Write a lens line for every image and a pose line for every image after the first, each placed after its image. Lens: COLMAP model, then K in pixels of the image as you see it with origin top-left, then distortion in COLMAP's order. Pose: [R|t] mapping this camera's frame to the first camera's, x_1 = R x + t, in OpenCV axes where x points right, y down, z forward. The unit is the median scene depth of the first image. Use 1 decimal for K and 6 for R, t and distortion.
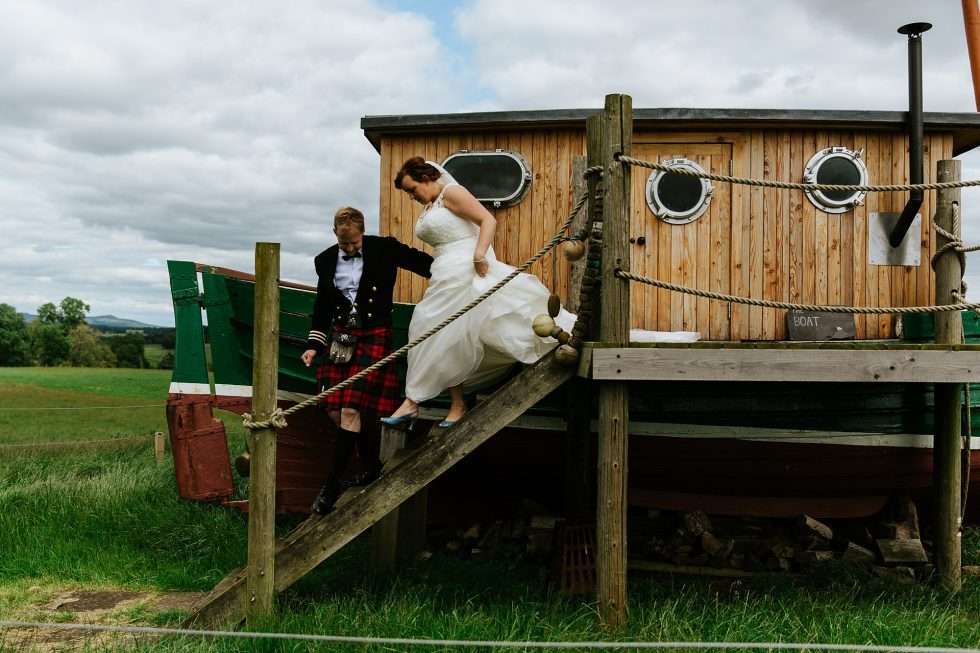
lens RADIAL K [[906.0, 0, 490.0], [0, 906.0, 326.5], [0, 0, 1]] dist [-0.006721, -0.007007]
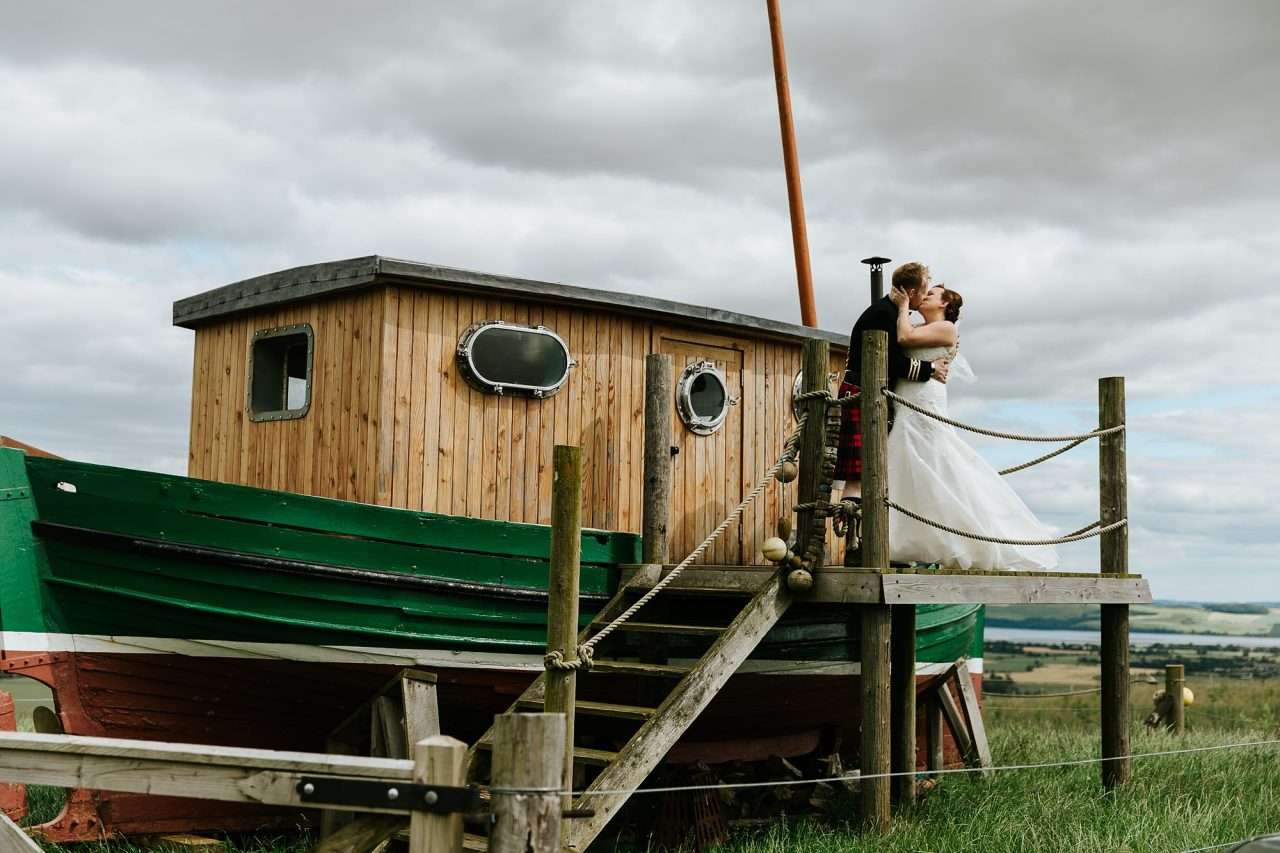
lens RADIAL K [[1658.8, 0, 640.0], [0, 1658.8, 426.5], [0, 0, 1]] dist [0.022360, 0.031672]
pose [[0.685331, 0.068414, 0.725011, -1.023227], [-0.020996, 0.997020, -0.074234, 0.001709], [-0.727929, 0.035653, 0.684725, -0.077746]]
